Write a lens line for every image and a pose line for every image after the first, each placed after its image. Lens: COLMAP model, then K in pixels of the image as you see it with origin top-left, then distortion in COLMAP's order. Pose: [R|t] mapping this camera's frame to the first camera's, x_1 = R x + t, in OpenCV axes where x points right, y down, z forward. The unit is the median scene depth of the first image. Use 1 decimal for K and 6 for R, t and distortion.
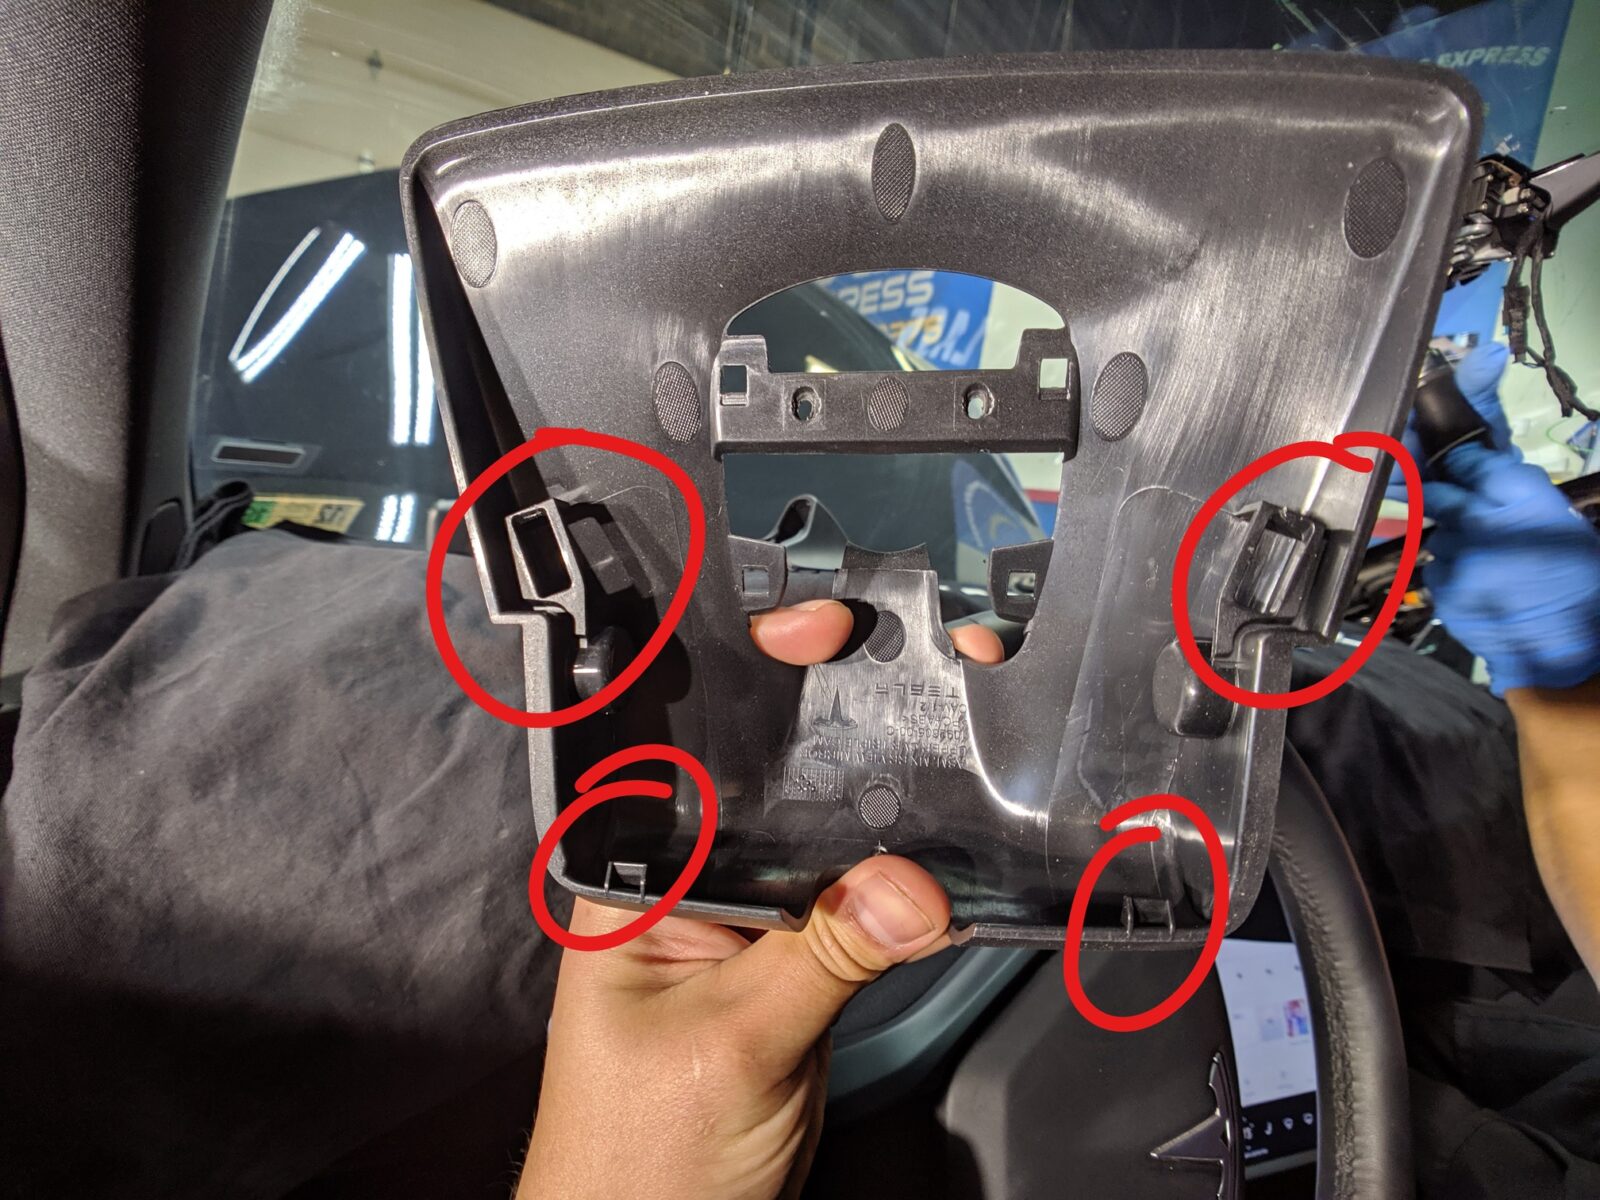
lens RADIAL K [[862.8, 0, 800.0], [0, 862.8, 600.0], [0, 0, 1]] dist [-0.026871, 0.017677]
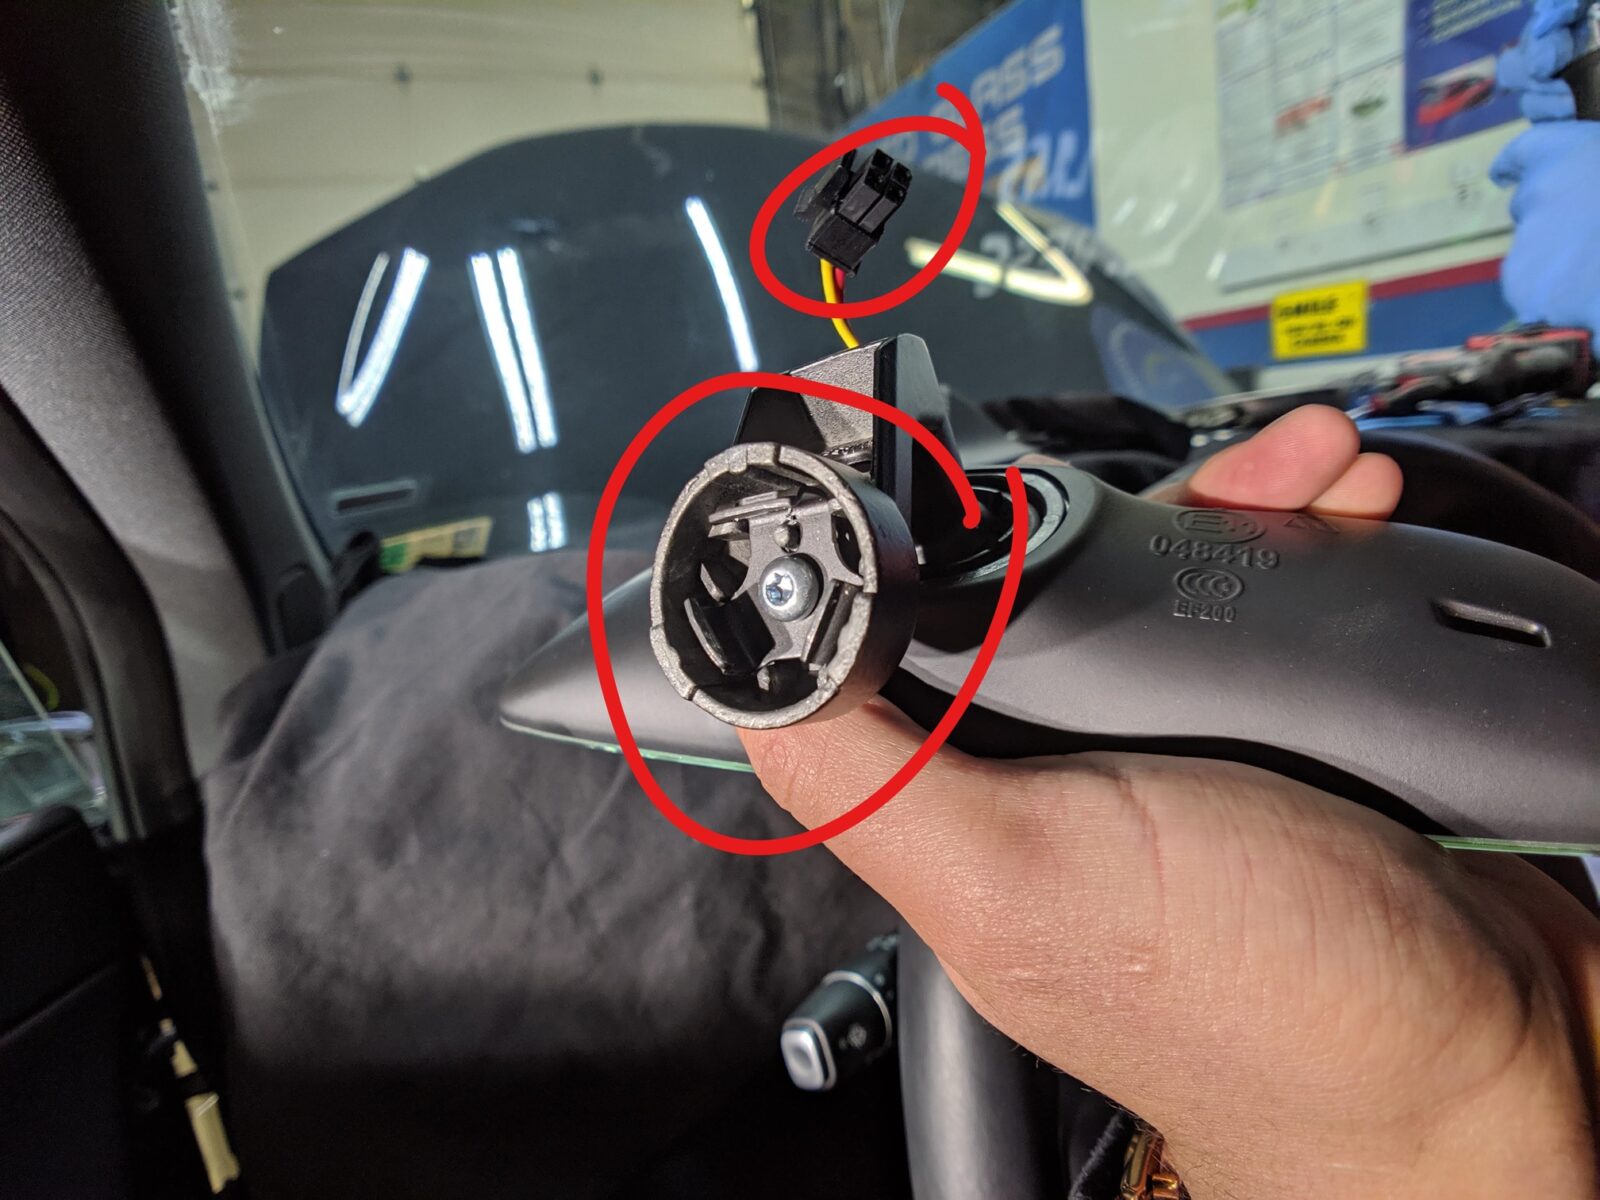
lens RADIAL K [[873.2, 0, 800.0], [0, 873.2, 600.0], [0, 0, 1]] dist [-0.016777, 0.000787]
pose [[0.955781, -0.221198, -0.193792, -0.002218], [0.237863, 0.968976, 0.067133, -0.012096], [0.172930, -0.110260, 0.978743, 0.143016]]
